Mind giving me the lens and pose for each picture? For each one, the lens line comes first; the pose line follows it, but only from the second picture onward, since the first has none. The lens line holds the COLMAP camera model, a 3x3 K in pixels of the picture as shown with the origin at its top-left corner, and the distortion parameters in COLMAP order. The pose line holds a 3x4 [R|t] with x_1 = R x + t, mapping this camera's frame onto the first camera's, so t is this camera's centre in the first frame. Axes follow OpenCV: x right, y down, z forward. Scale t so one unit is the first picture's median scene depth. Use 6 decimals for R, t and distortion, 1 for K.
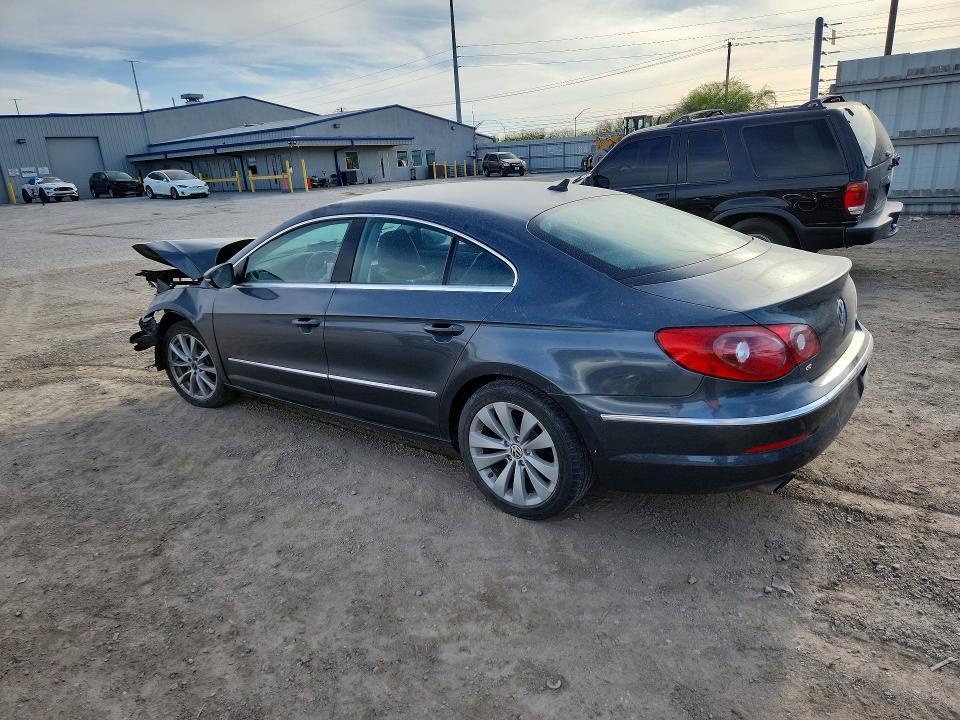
lens RADIAL K [[657.9, 0, 480.0], [0, 657.9, 360.0], [0, 0, 1]] dist [0.078135, -0.067564]
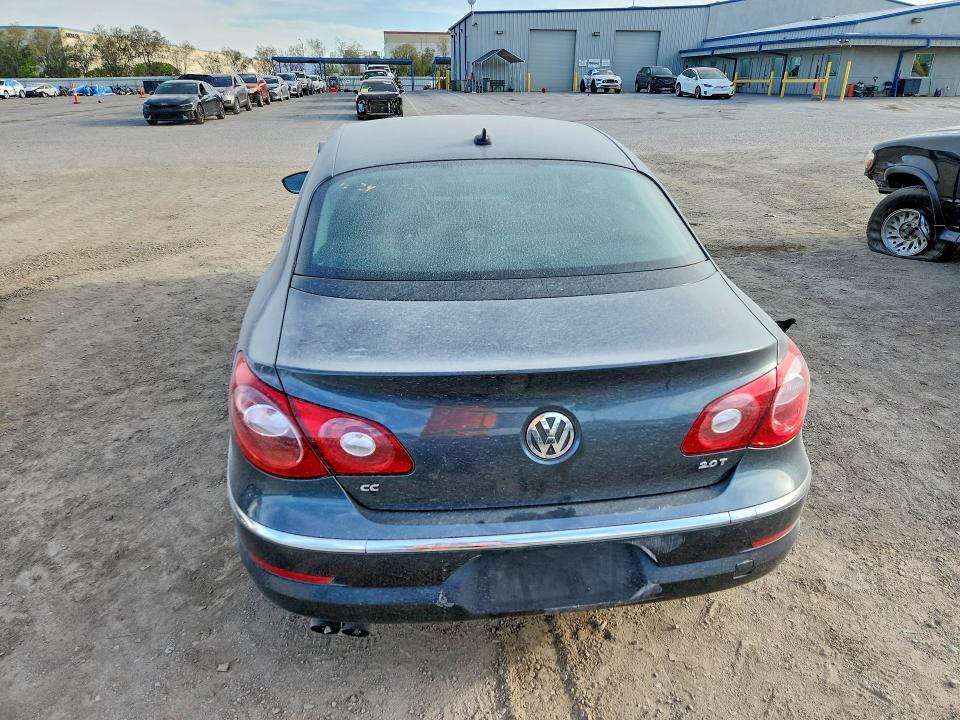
lens RADIAL K [[657.9, 0, 480.0], [0, 657.9, 360.0], [0, 0, 1]] dist [0.078135, -0.067564]
pose [[0.708522, 0.333938, -0.621676, 0.058563], [-0.247445, 0.942581, 0.224302, -0.017023], [0.660883, -0.005092, 0.750471, 0.039482]]
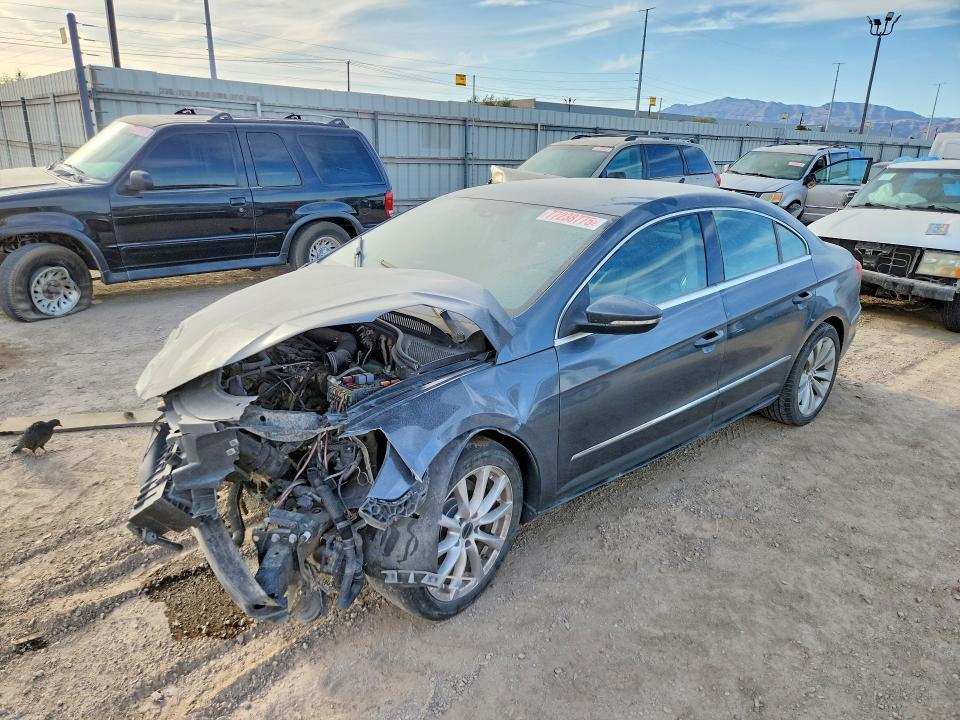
lens RADIAL K [[647.3, 0, 452.3], [0, 647.3, 356.0], [0, 0, 1]] dist [0.069556, -0.064721]
pose [[0.191886, -0.230242, 0.954027, -0.104065], [0.249368, 0.951626, 0.179507, -0.024771], [-0.949208, 0.203459, 0.240019, 0.103974]]
